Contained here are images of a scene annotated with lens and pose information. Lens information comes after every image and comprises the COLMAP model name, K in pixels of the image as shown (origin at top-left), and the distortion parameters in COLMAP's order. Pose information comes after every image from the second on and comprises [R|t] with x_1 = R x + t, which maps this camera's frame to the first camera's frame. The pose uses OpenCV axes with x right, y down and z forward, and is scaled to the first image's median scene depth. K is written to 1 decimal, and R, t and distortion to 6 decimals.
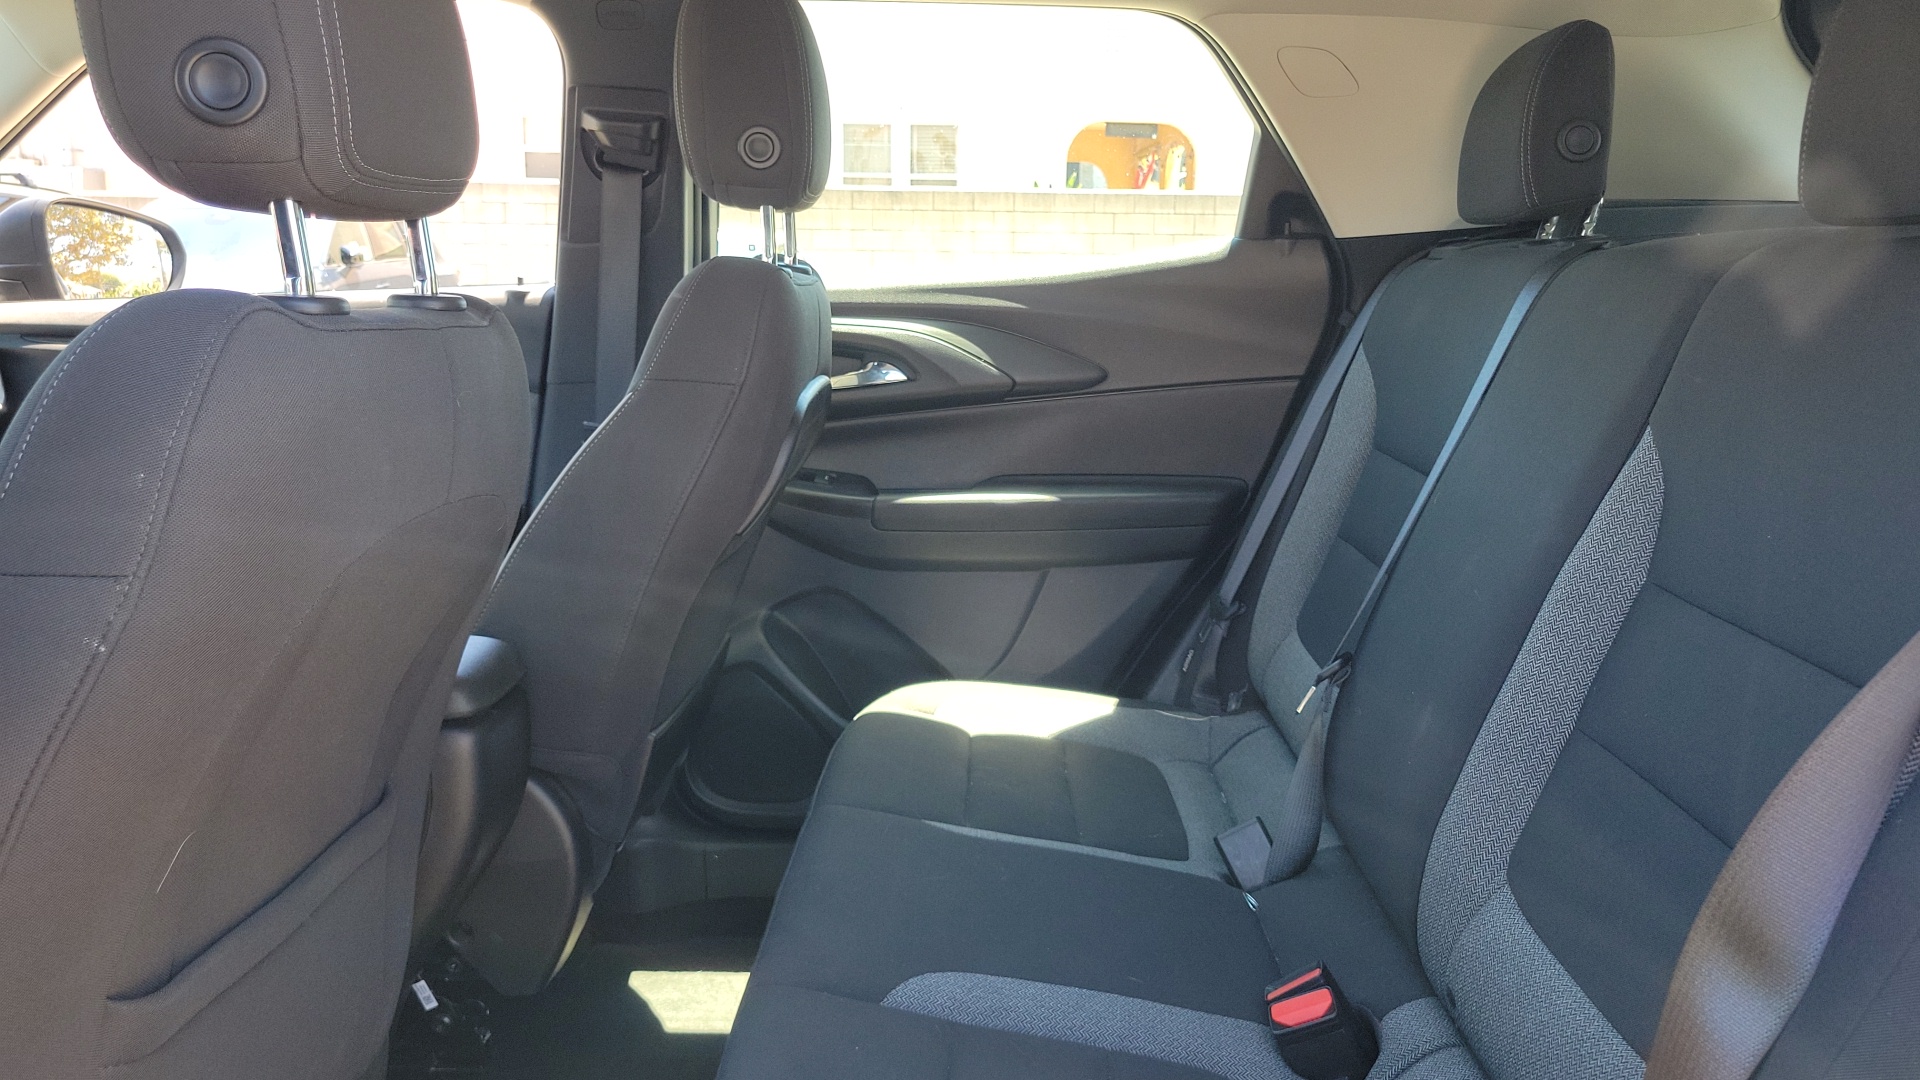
lens RADIAL K [[1452.3, 0, 949.7], [0, 1452.3, 550.1], [0, 0, 1]] dist [0.023689, -0.011067]
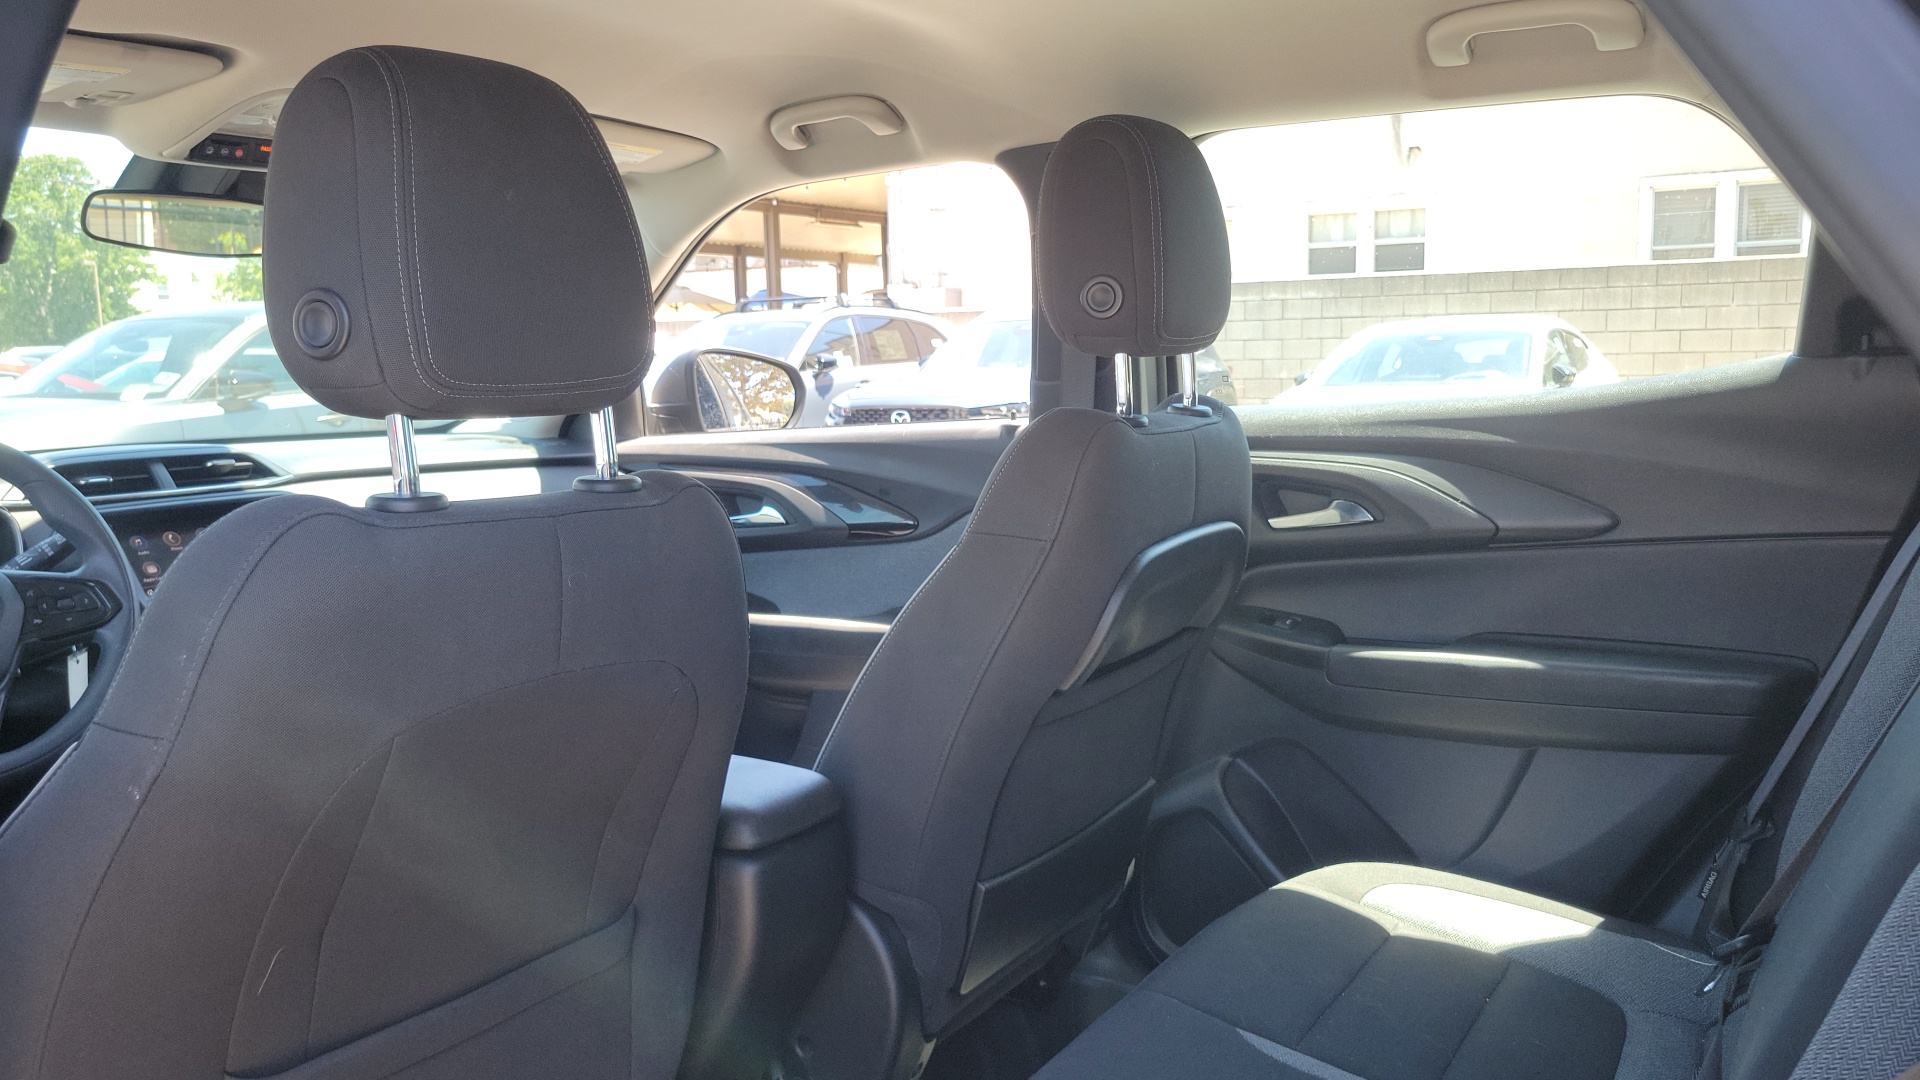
lens RADIAL K [[1452.3, 0, 949.7], [0, 1452.3, 550.1], [0, 0, 1]] dist [0.023689, -0.011067]
pose [[0.854952, 0.039600, -0.517194, 0.214761], [-0.069190, 0.996878, -0.038046, -0.046643], [0.514072, 0.068312, 0.855022, 0.093158]]
